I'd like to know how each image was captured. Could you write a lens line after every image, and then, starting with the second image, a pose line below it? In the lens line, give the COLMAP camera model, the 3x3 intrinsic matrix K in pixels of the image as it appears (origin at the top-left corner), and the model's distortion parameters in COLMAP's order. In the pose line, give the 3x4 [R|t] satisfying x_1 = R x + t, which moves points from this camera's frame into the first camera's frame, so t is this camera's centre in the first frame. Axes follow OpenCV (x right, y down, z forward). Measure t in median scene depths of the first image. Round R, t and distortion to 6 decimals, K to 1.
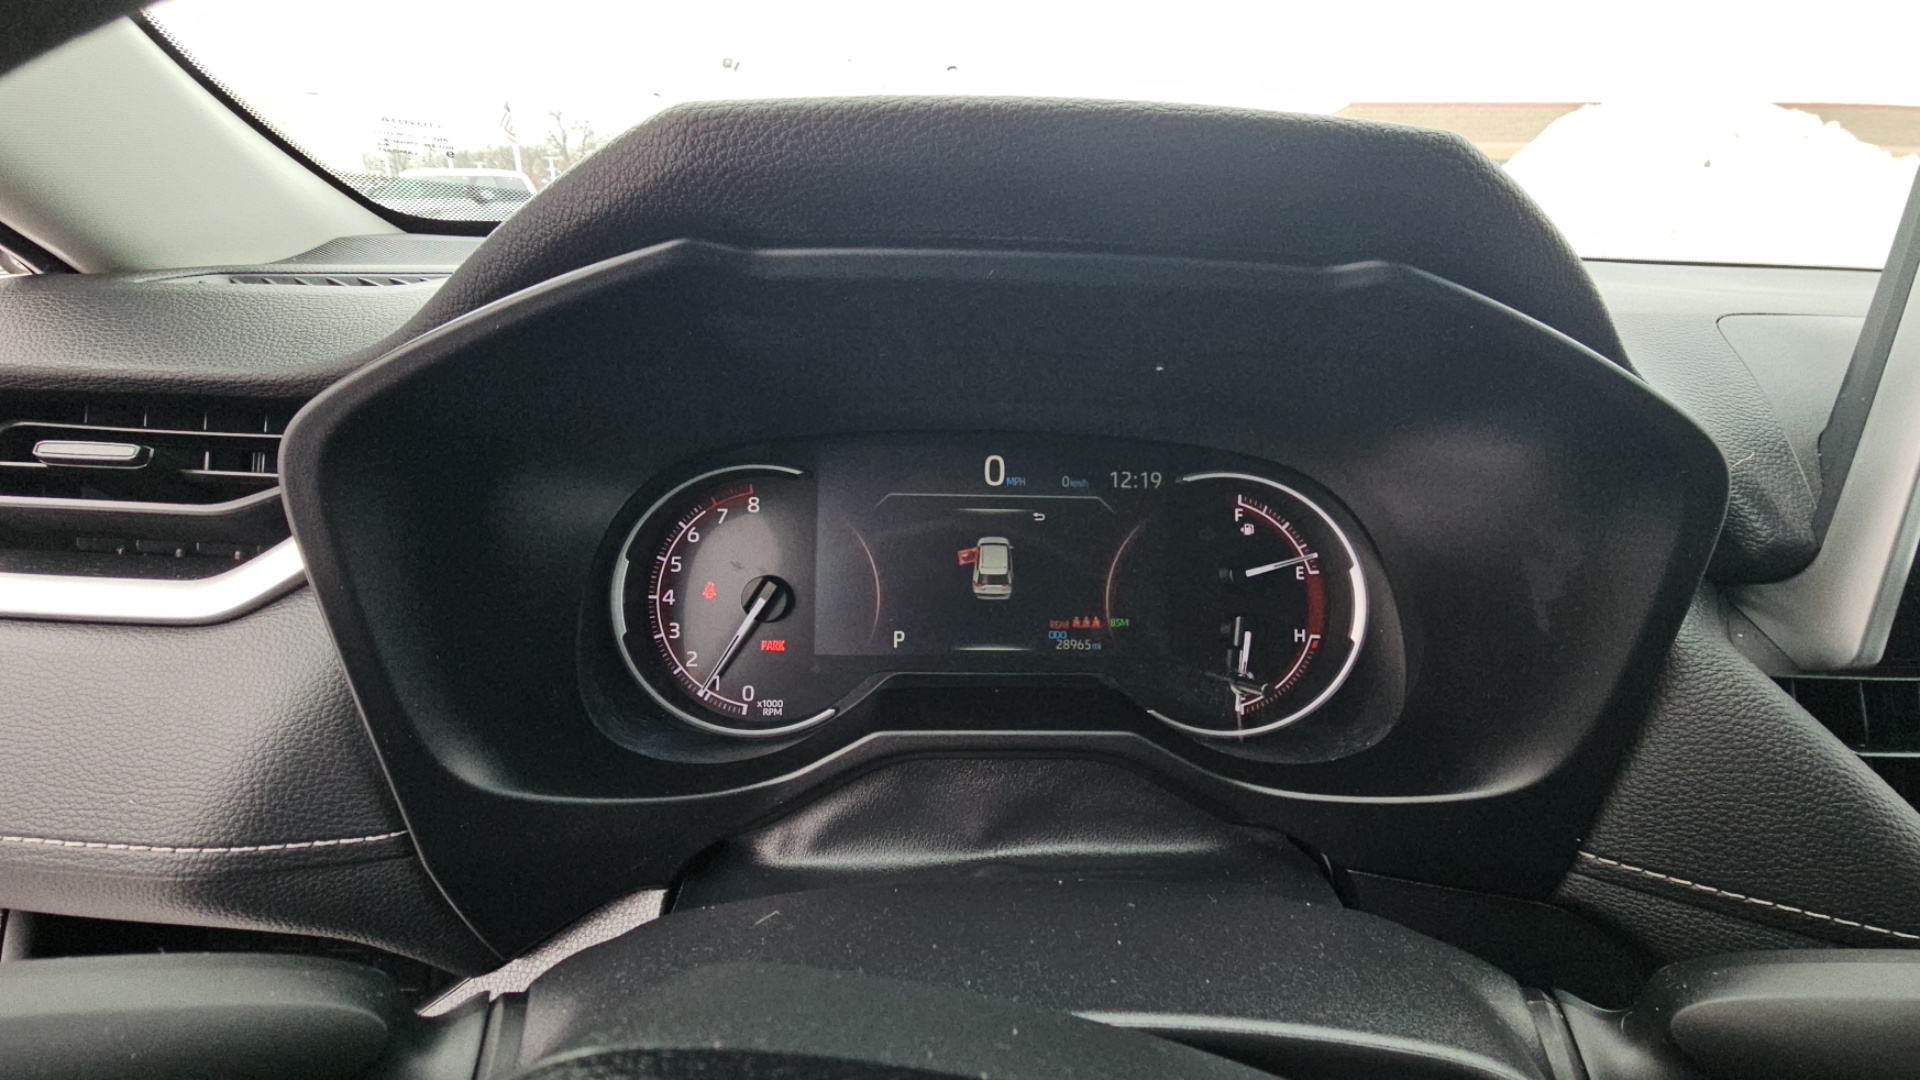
lens RADIAL K [[852.8, 0, 999.5], [0, 852.8, 566.8], [0, 0, 1]] dist [0.010069, -0.006508]
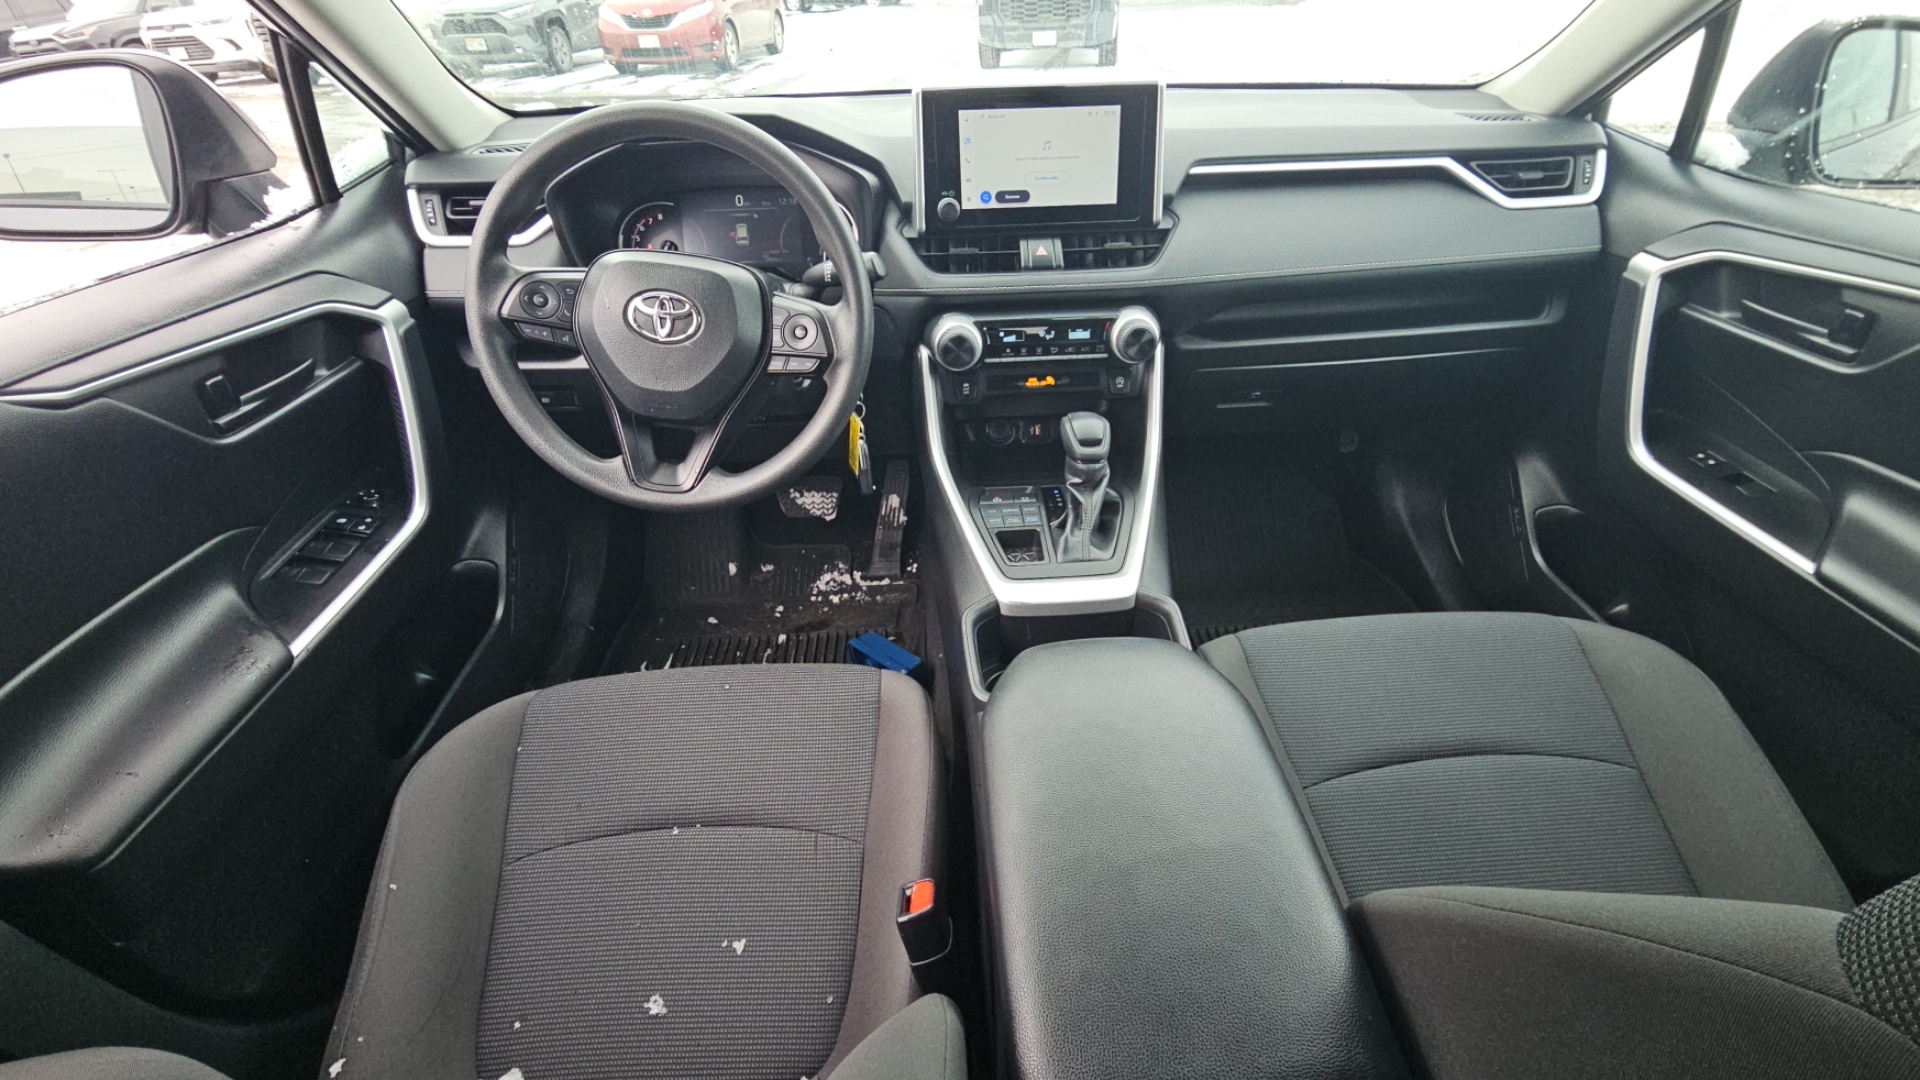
lens RADIAL K [[852.8, 0, 985.0], [0, 852.8, 542.9], [0, 0, 1]] dist [0.010069, -0.006508]
pose [[0.998438, -0.053523, -0.016033, 0.843320], [0.055713, 0.975385, 0.213355, 0.469179], [0.004219, -0.213915, 0.976843, -2.192389]]
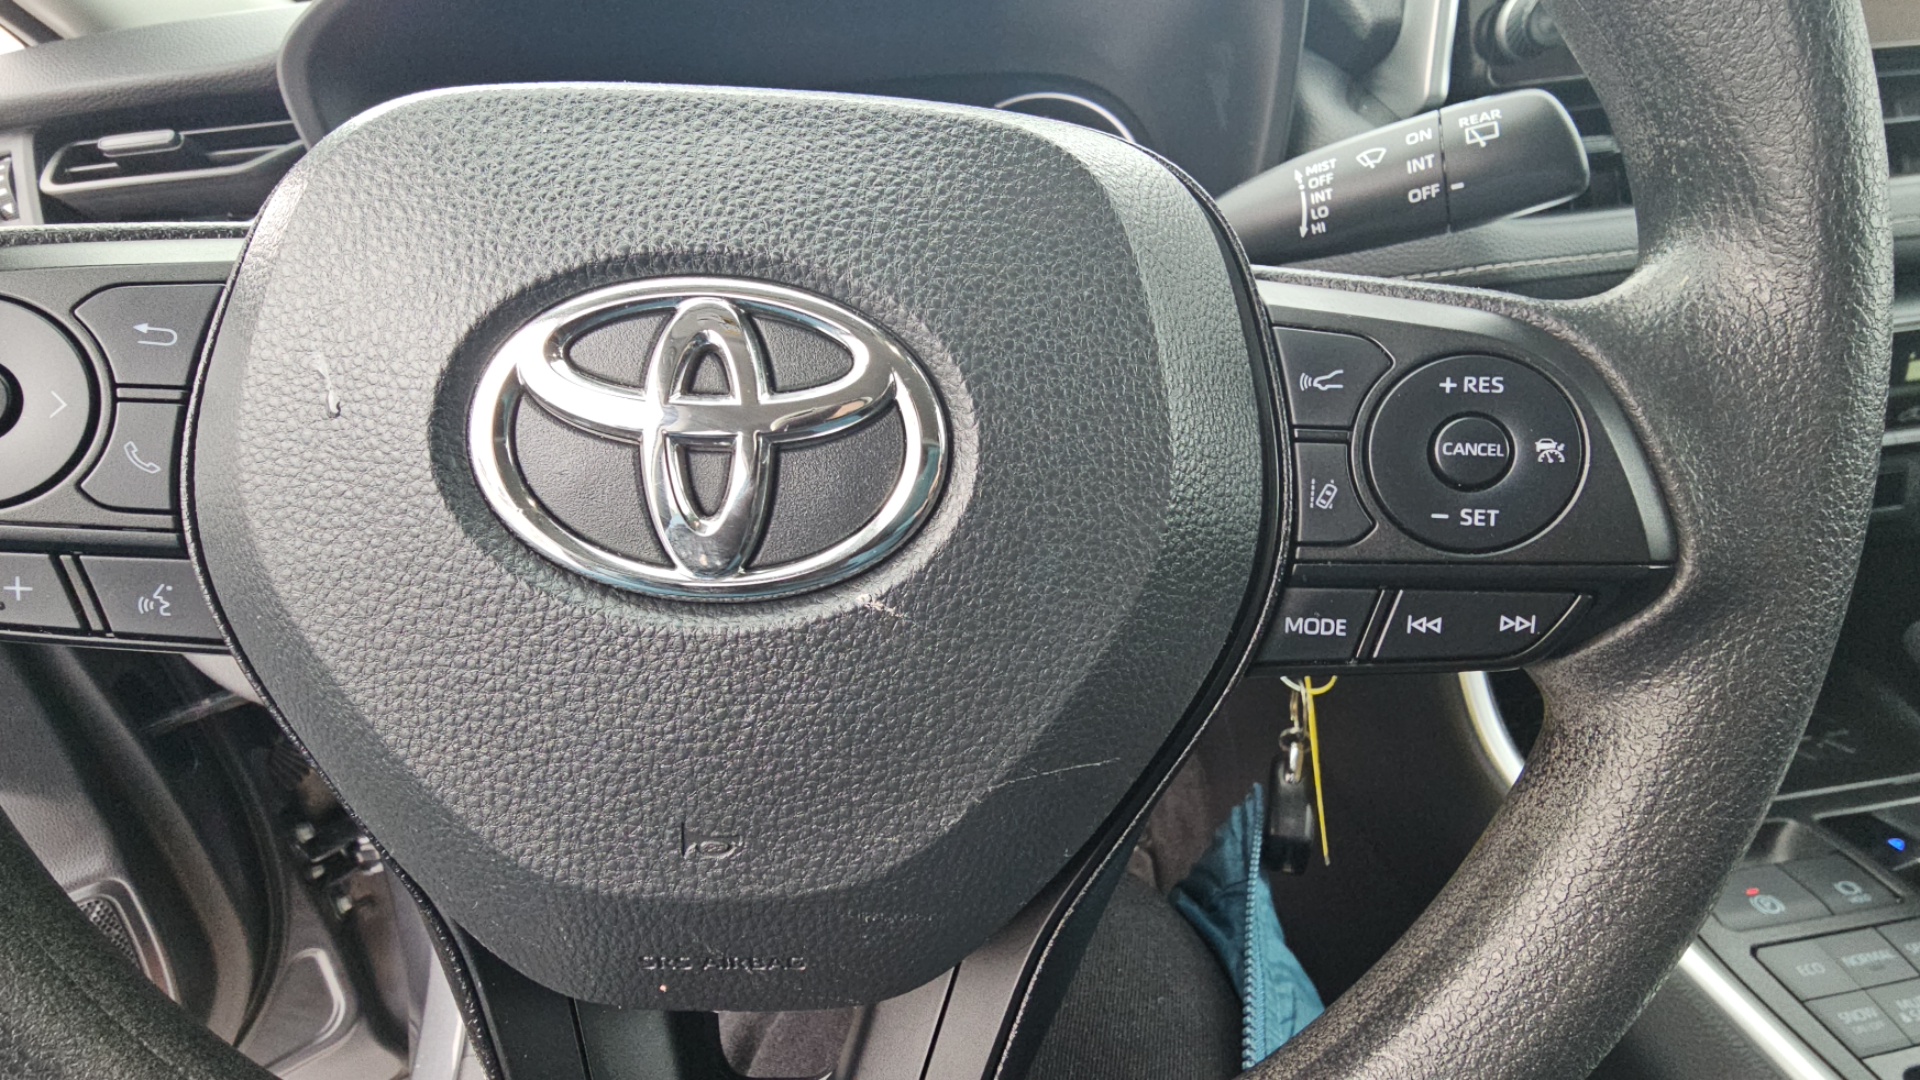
lens RADIAL K [[852.8, 0, 985.4], [0, 852.8, 543.6], [0, 0, 1]] dist [0.010069, -0.006508]
pose [[0.990211, -0.137744, -0.022563, 0.140121], [0.139549, 0.980400, 0.139074, 0.337855], [0.002964, -0.140861, 0.990025, -0.302990]]
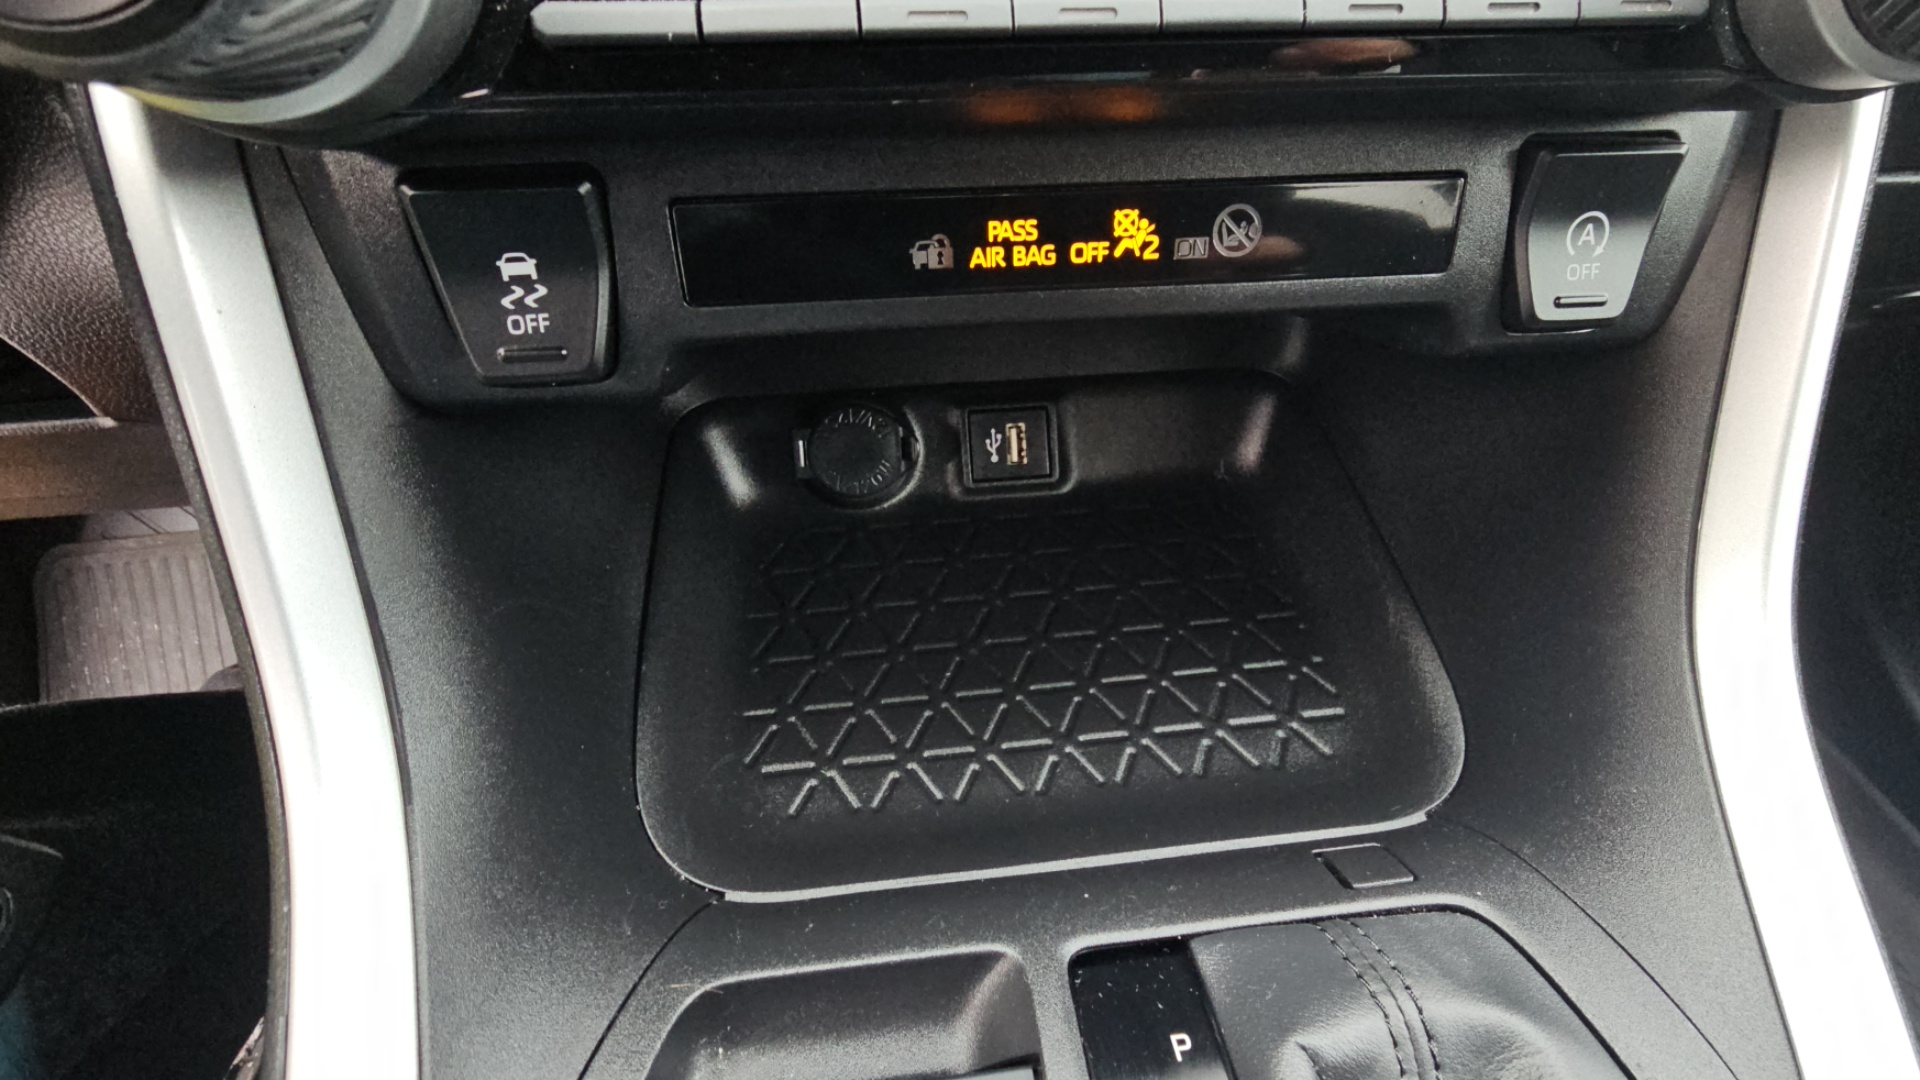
lens RADIAL K [[852.8, 0, 974.4], [0, 852.8, 530.9], [0, 0, 1]] dist [0.010069, -0.006508]
pose [[0.997307, -0.066560, 0.030792, 0.944687], [0.051305, 0.933230, 0.355598, 0.543145], [-0.052405, -0.353061, 0.934132, 0.274980]]
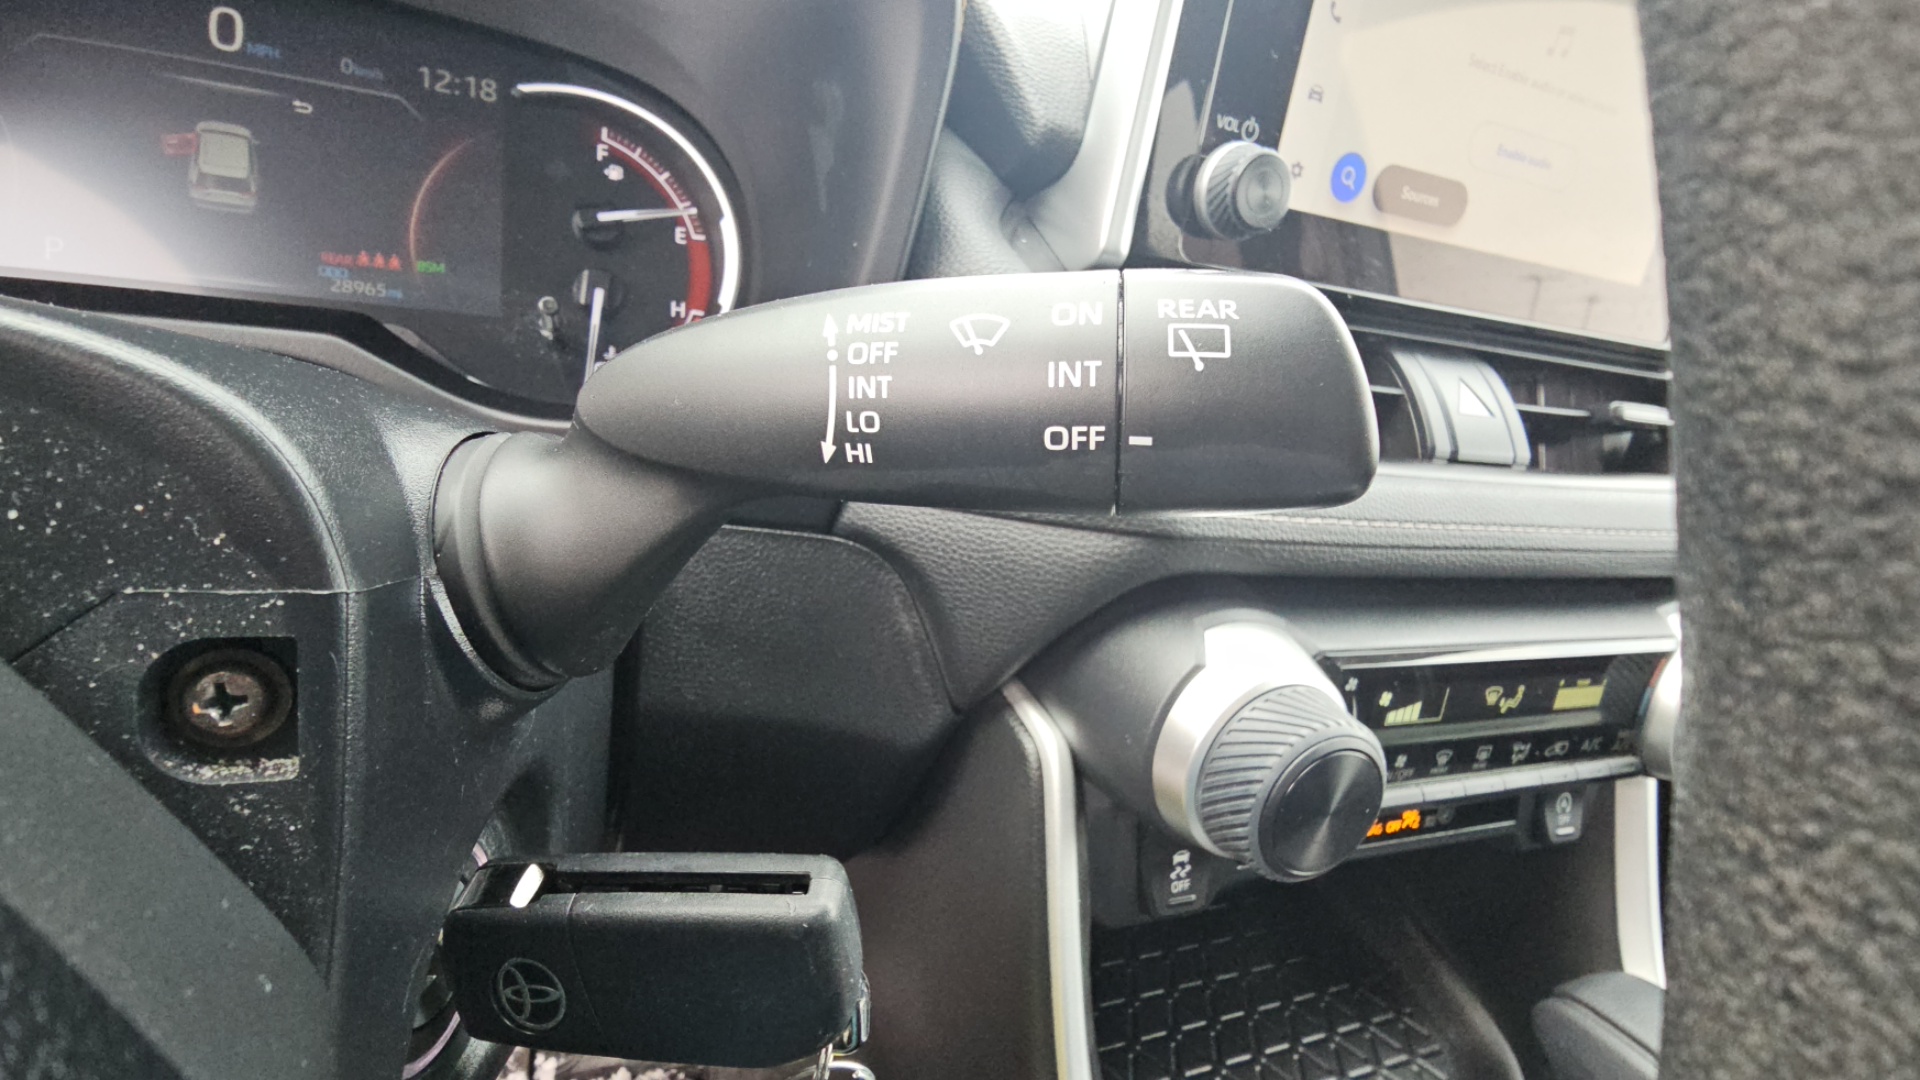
lens RADIAL K [[852.8, 0, 977.6], [0, 852.8, 548.8], [0, 0, 1]] dist [0.010069, -0.006508]
pose [[0.938581, 0.005751, 0.345011, 0.341316], [-0.036665, 0.995863, 0.083145, 0.238467], [-0.343105, -0.090688, 0.934909, 0.077787]]
